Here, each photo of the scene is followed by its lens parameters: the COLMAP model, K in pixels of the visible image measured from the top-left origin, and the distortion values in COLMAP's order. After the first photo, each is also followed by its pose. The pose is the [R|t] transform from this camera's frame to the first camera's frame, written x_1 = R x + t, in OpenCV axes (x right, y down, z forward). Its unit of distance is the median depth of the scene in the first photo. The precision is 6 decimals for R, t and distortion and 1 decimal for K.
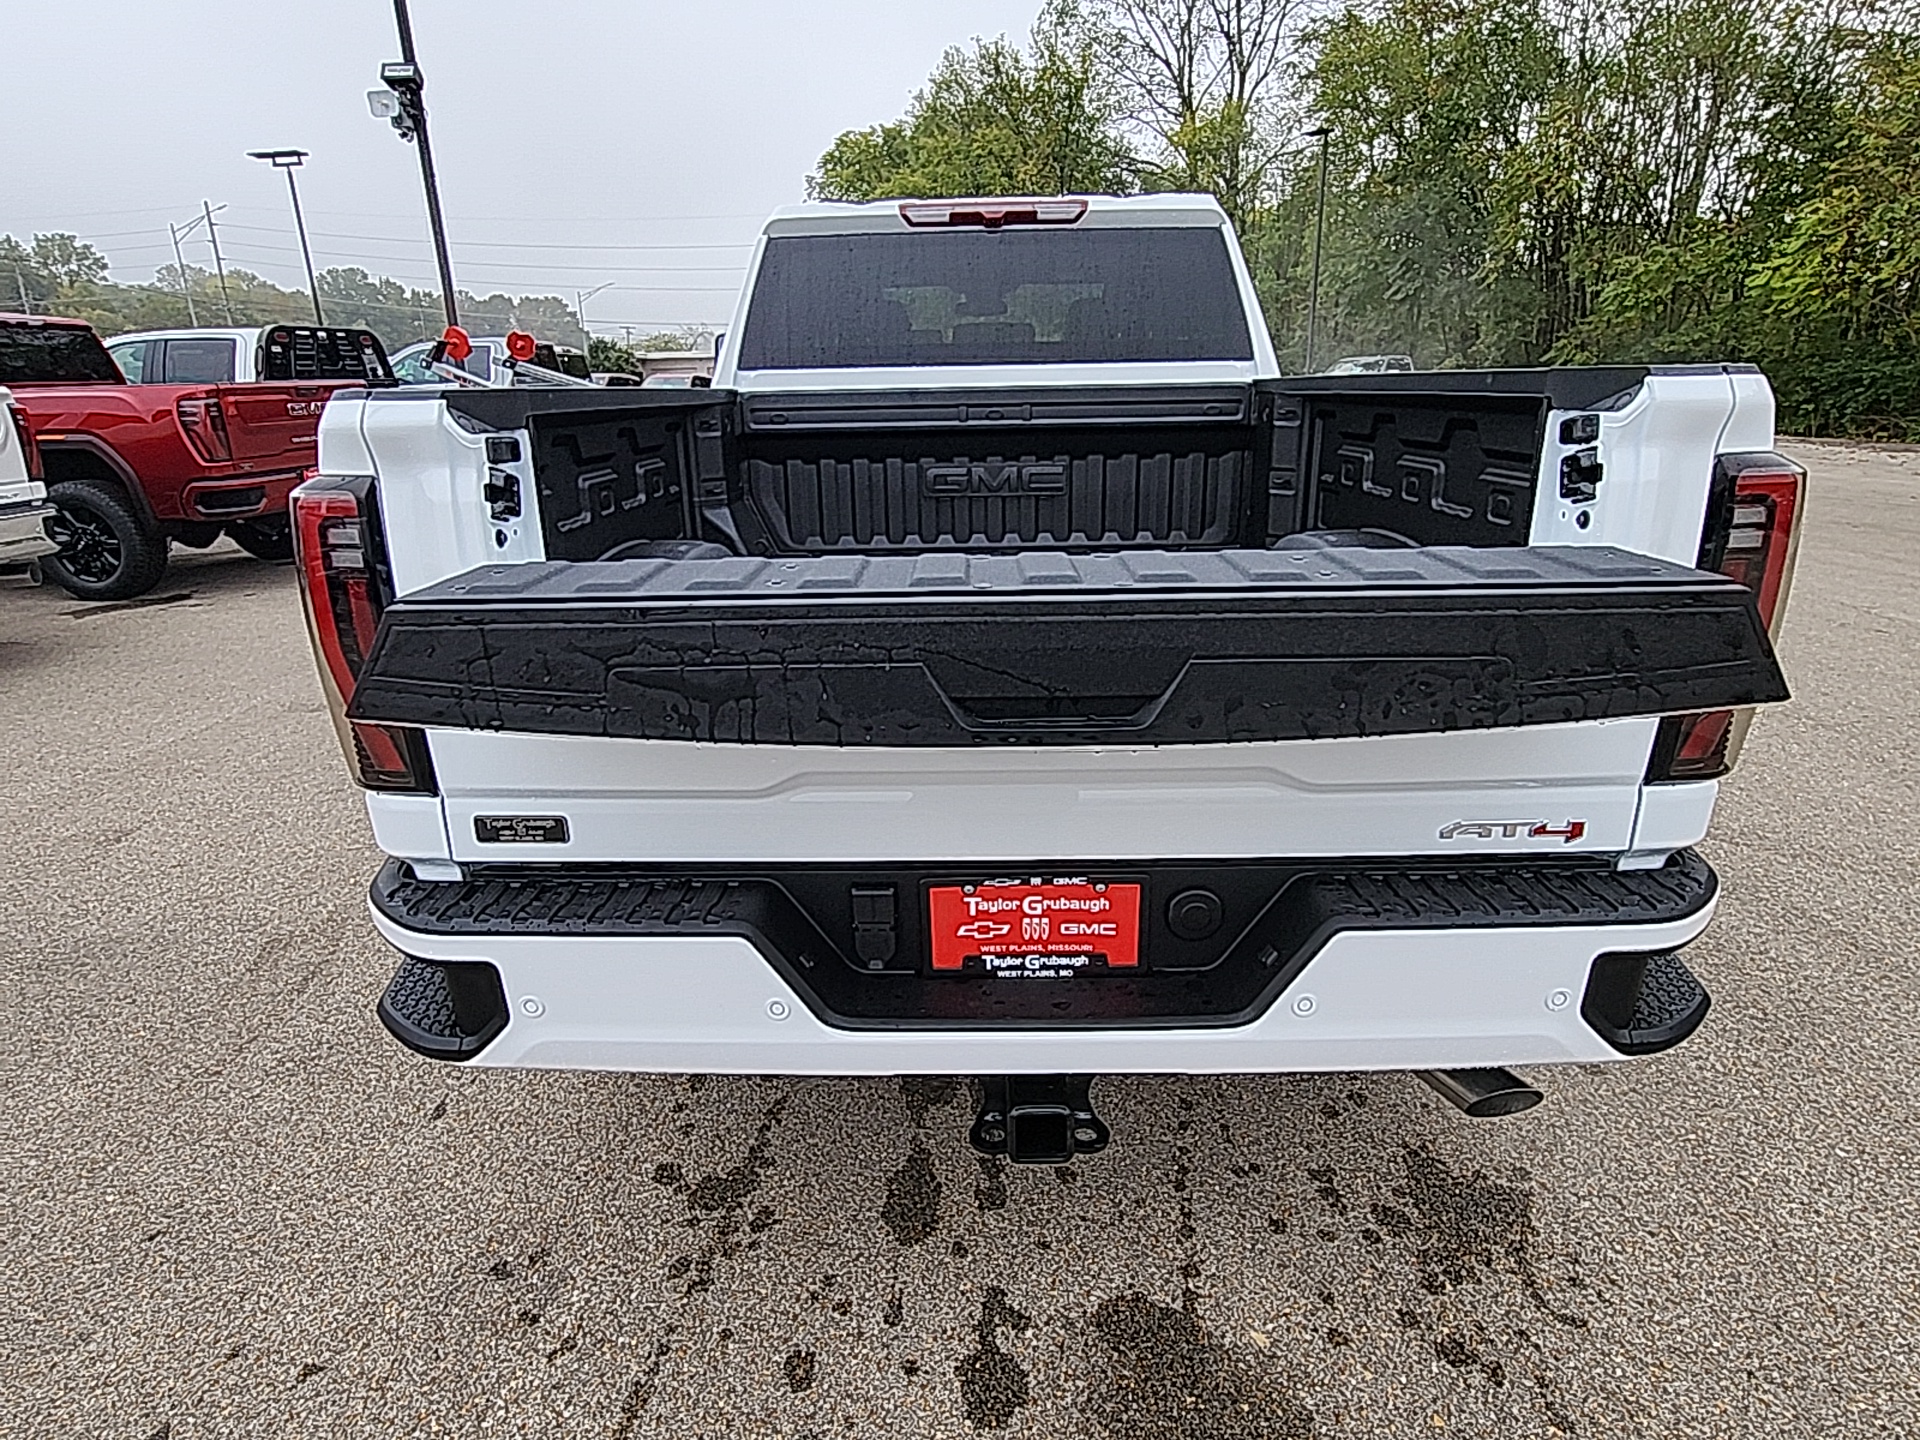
lens RADIAL K [[1042.0, 0, 952.4], [0, 1042.0, 713.5], [0, 0, 1]] dist [0.005798, -0.002026]
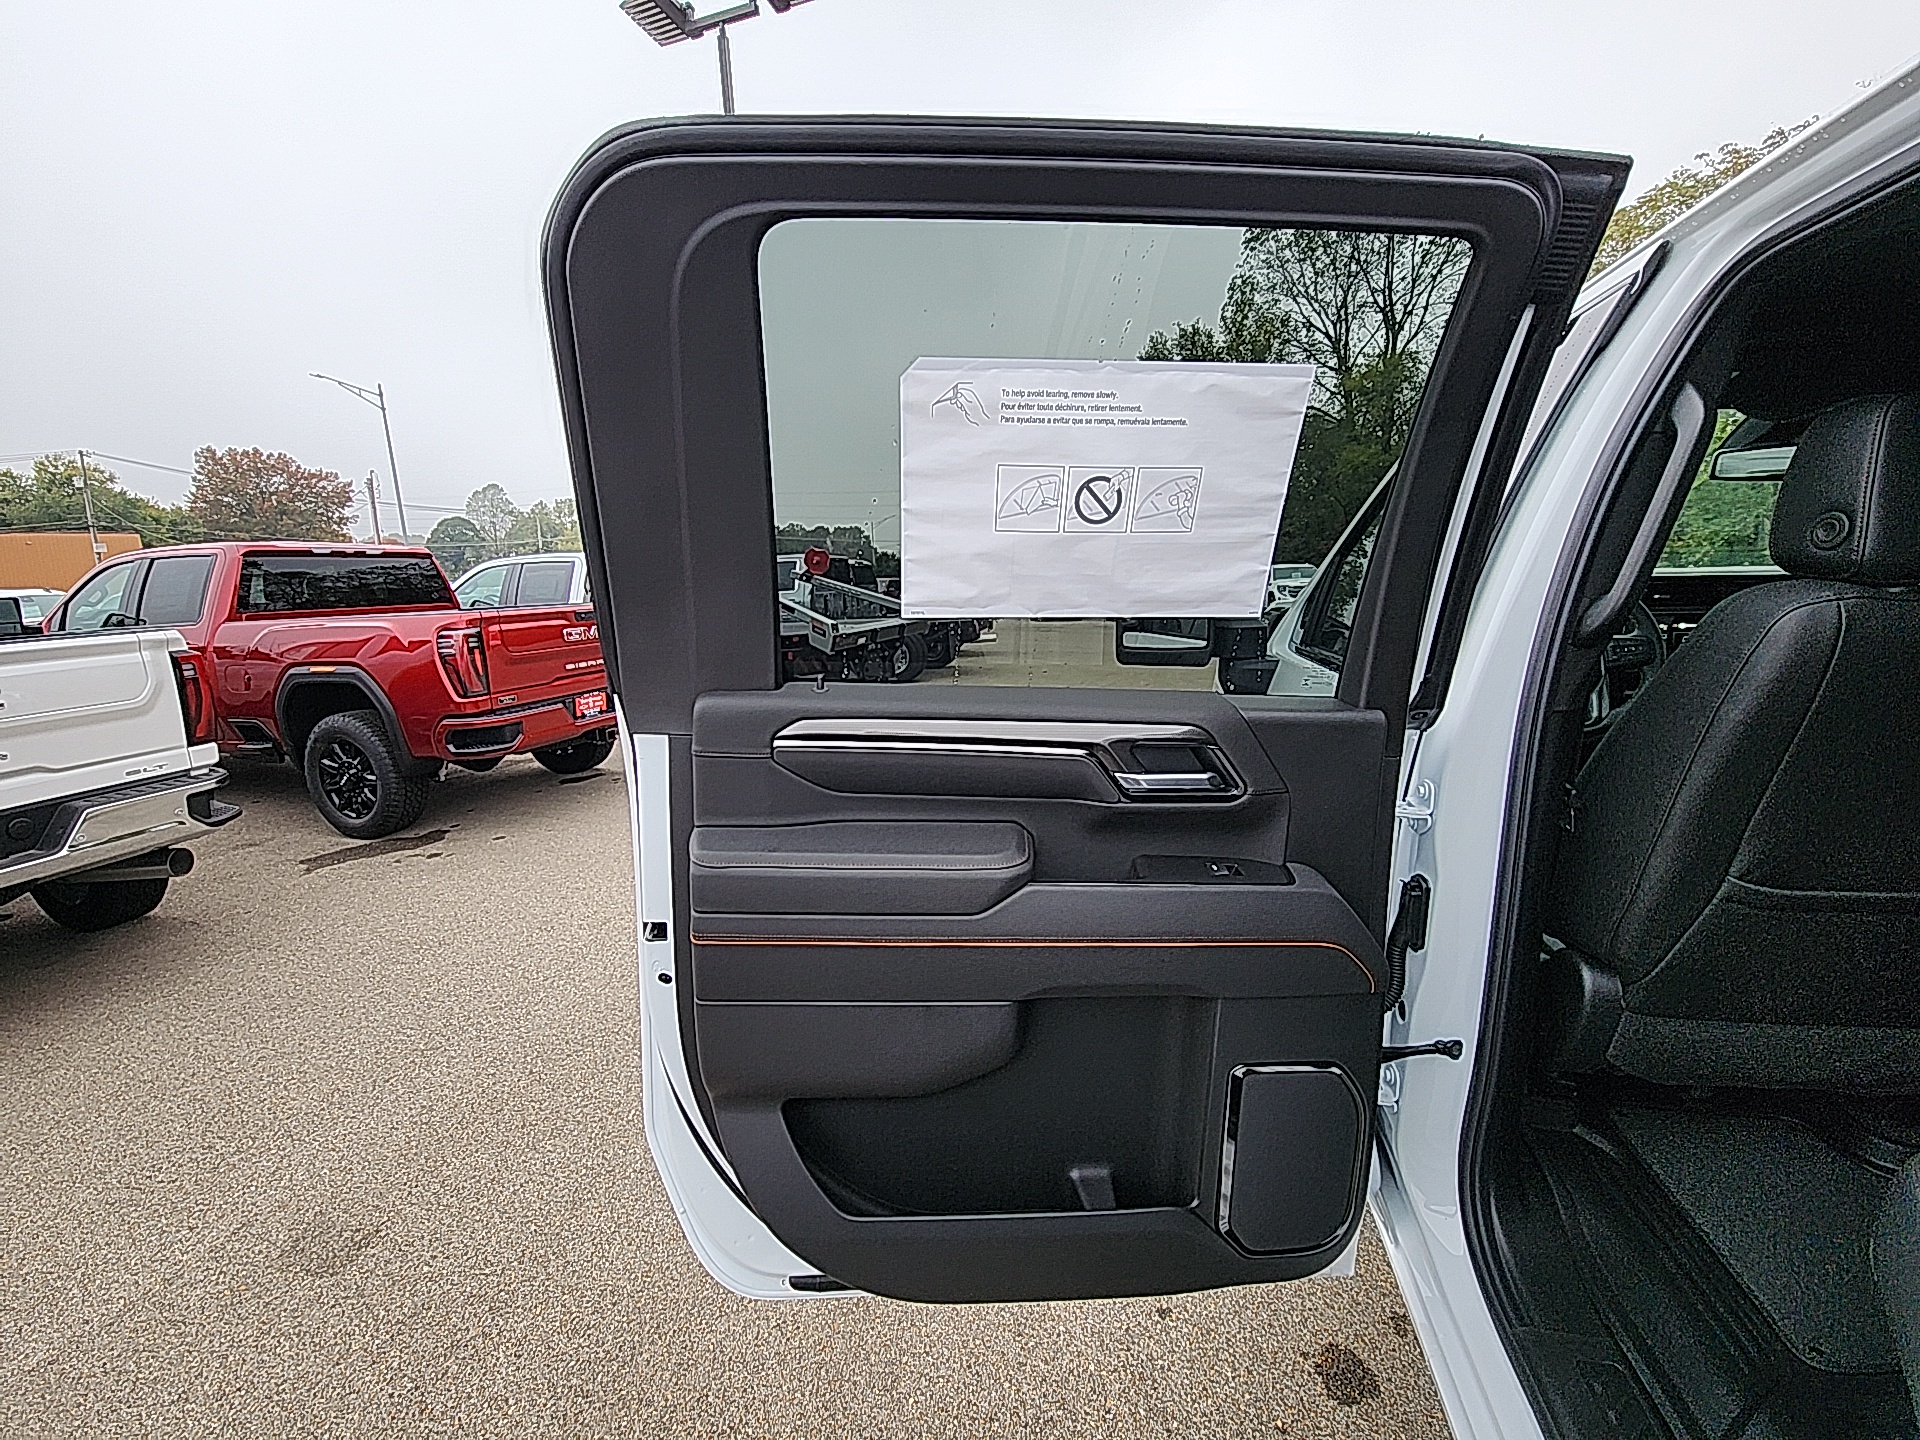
lens RADIAL K [[774.1, 0, 952.5], [0, 774.1, 705.4], [0, 0, 1]] dist [0.010623, -0.007880]
pose [[0.975402, 0.020438, -0.219486, -0.054393], [-0.052140, 0.988829, -0.139636, -0.055394], [0.214180, 0.147645, 0.965571, 0.153409]]
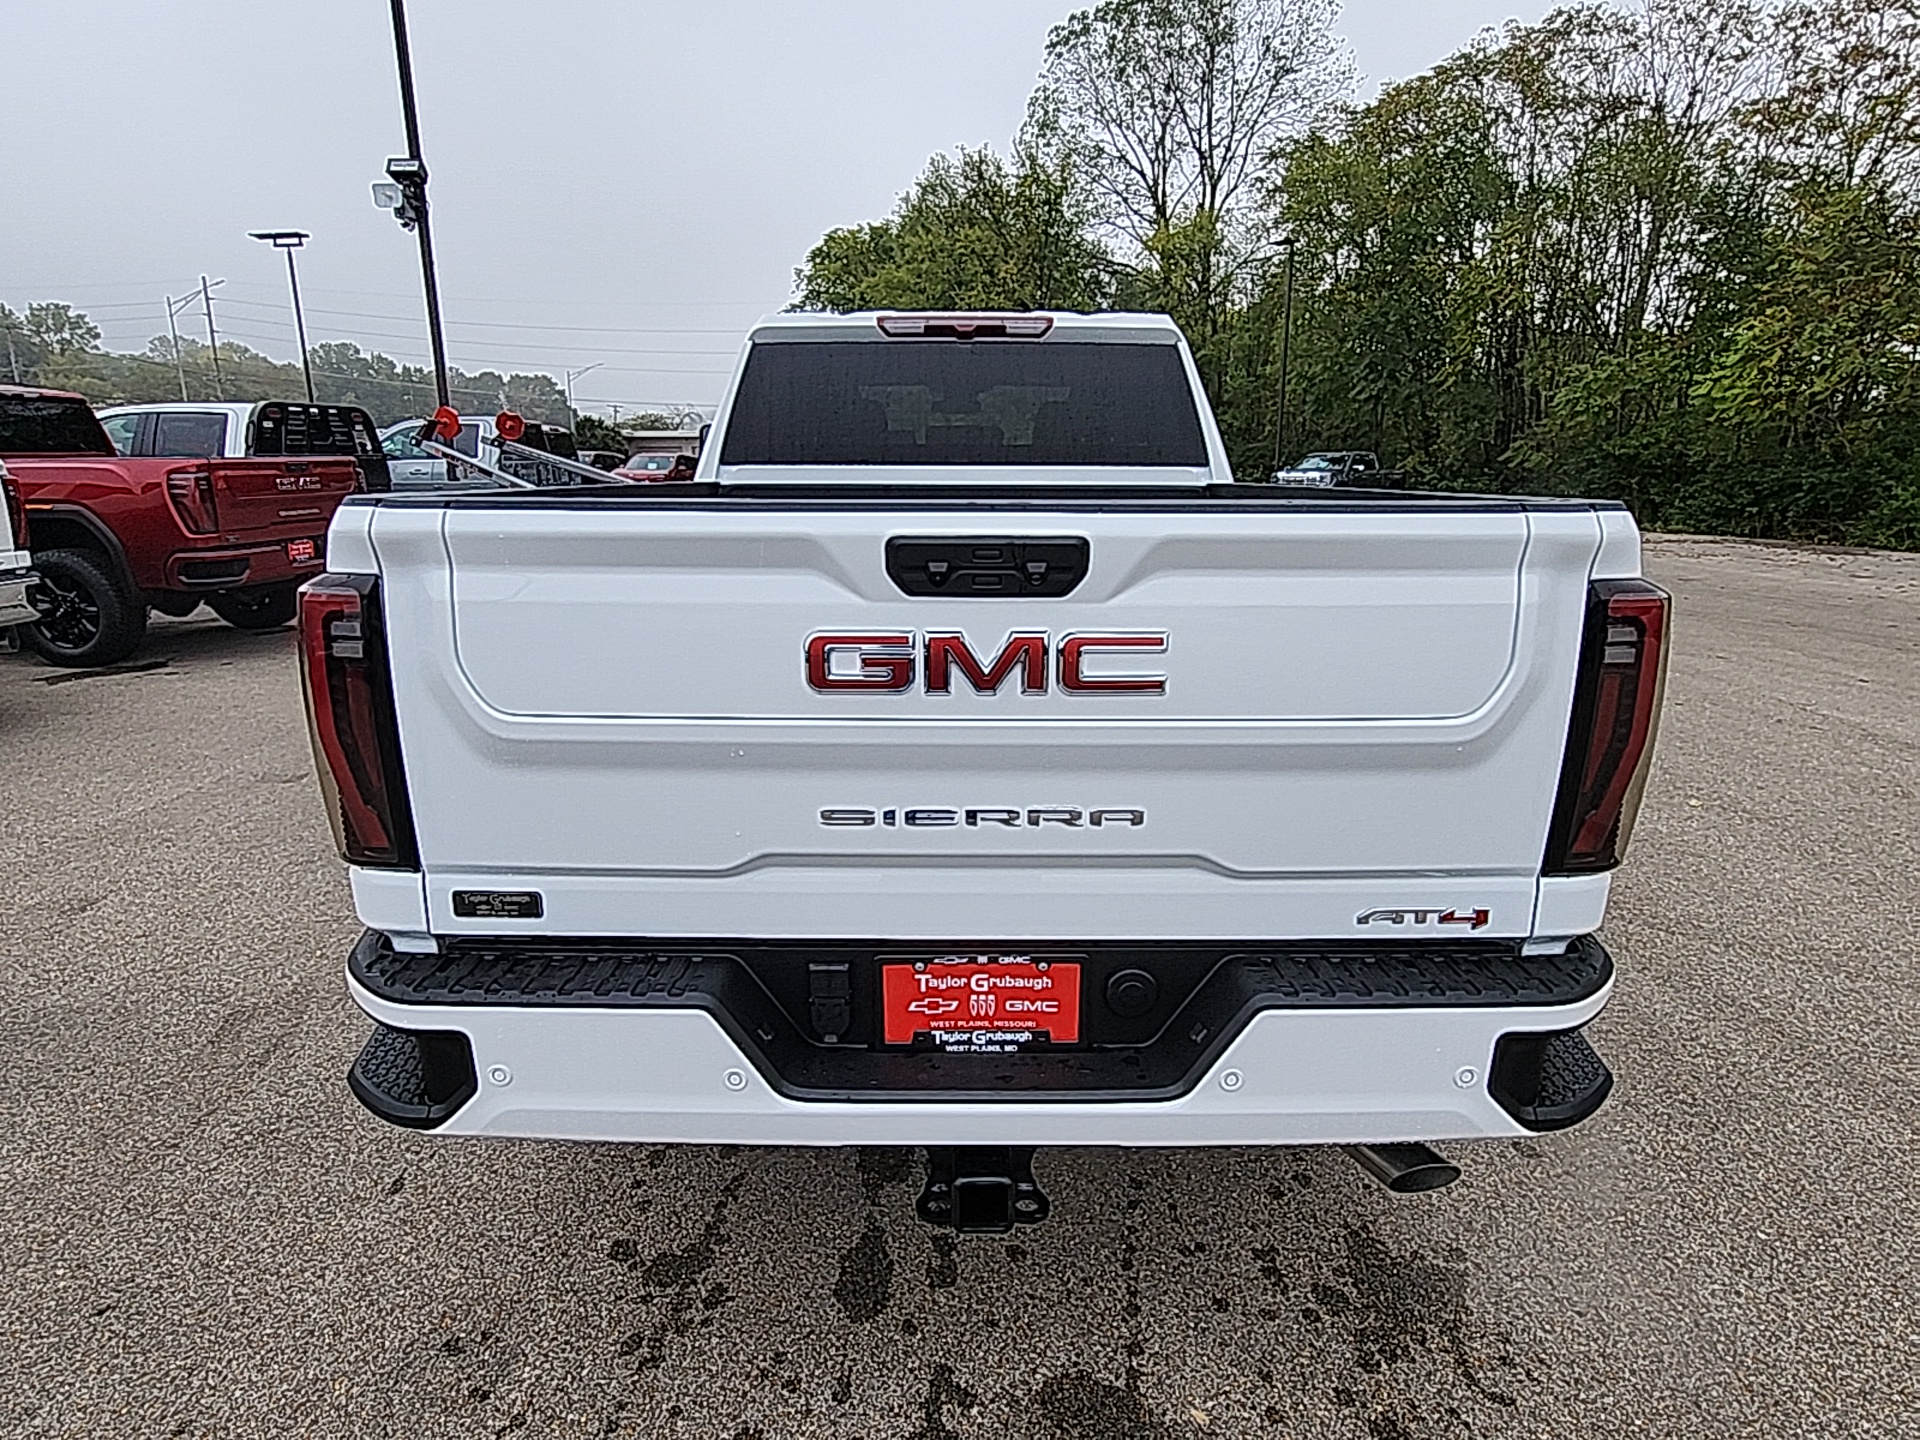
lens RADIAL K [[1042.0, 0, 952.3], [0, 1042.0, 712.6], [0, 0, 1]] dist [0.005798, -0.002026]
pose [[0.999614, 0.016919, 0.022046, 0.001418], [-0.015211, 0.997033, -0.075462, -0.000646], [-0.023257, 0.075097, 0.996905, -0.005285]]
